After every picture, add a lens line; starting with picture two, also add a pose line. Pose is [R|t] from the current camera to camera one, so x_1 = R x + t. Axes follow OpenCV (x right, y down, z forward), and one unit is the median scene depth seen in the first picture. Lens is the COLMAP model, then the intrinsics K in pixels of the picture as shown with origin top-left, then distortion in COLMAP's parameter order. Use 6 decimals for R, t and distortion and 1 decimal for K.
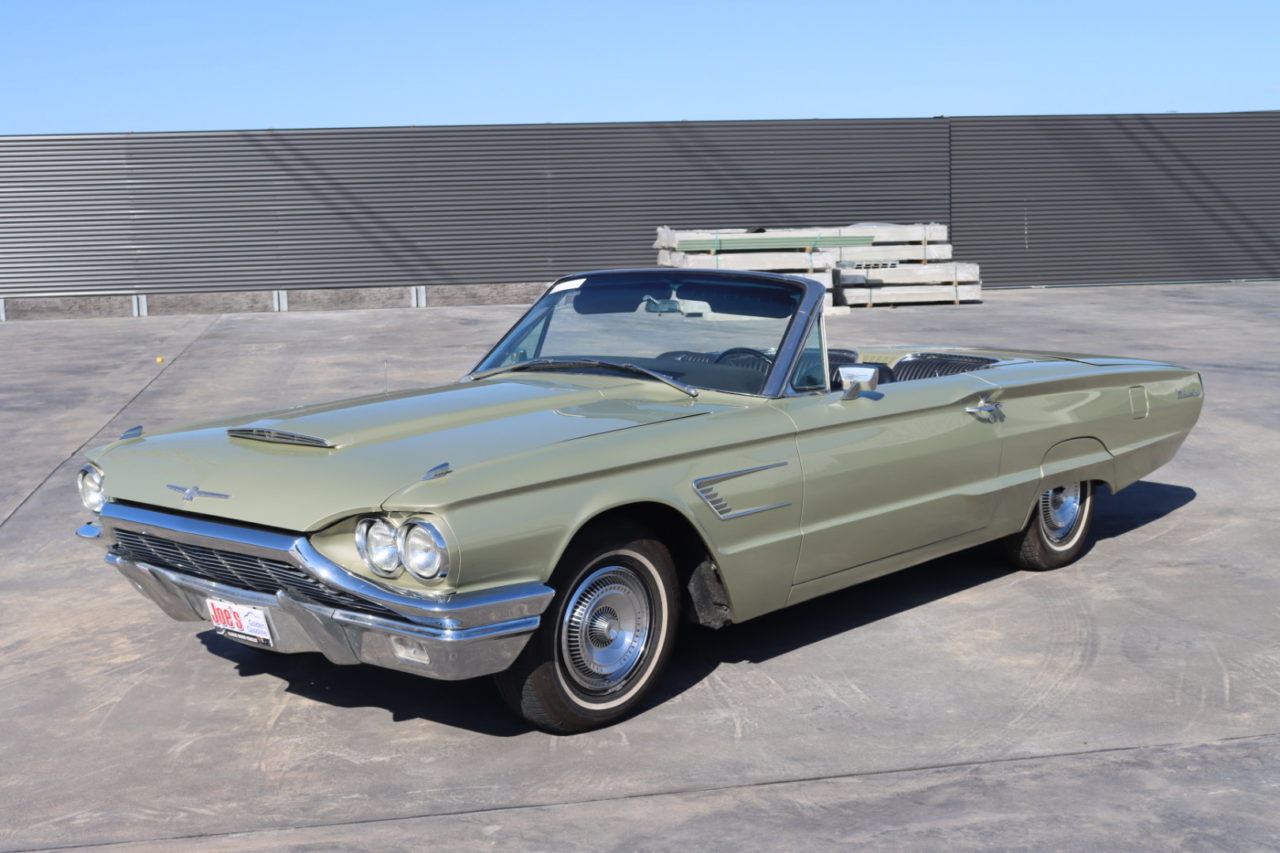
lens RADIAL K [[1749.5, 0, 640.0], [0, 1749.5, 426.5], [0, 0, 1]] dist [-0.084005, 0.060969]
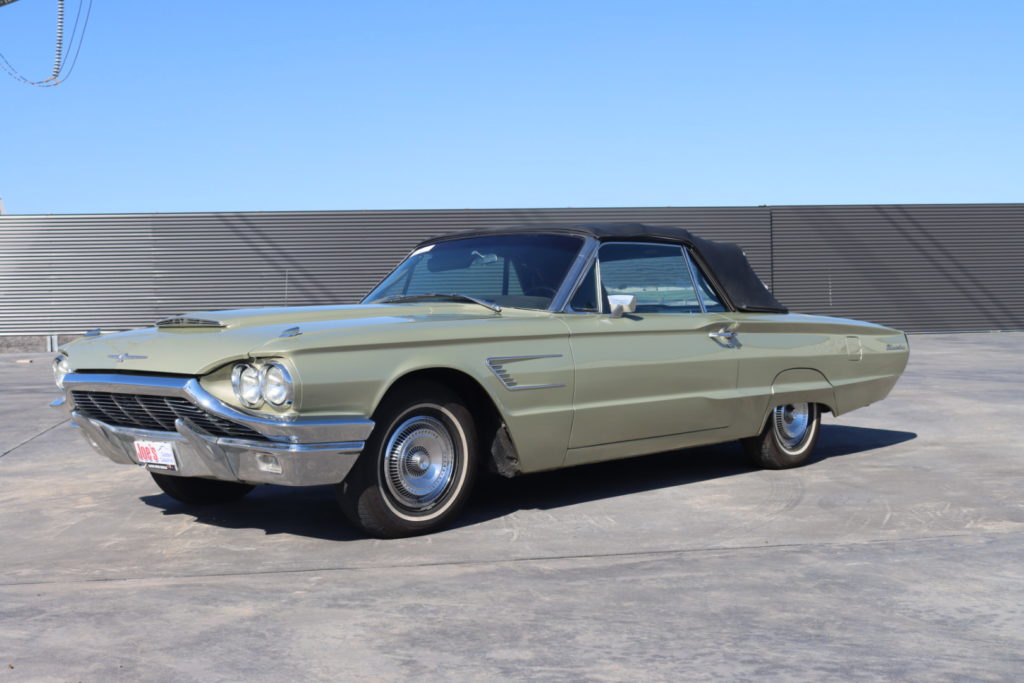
lens RADIAL K [[1351.7, 0, 512.0], [0, 1351.7, 341.5], [0, 0, 1]] dist [-0.082393, 0.001638]
pose [[0.999242, 0.005263, -0.038569, 0.093133], [-0.009132, 0.994862, -0.100830, 0.127401], [0.037840, 0.101106, 0.994156, -0.058505]]
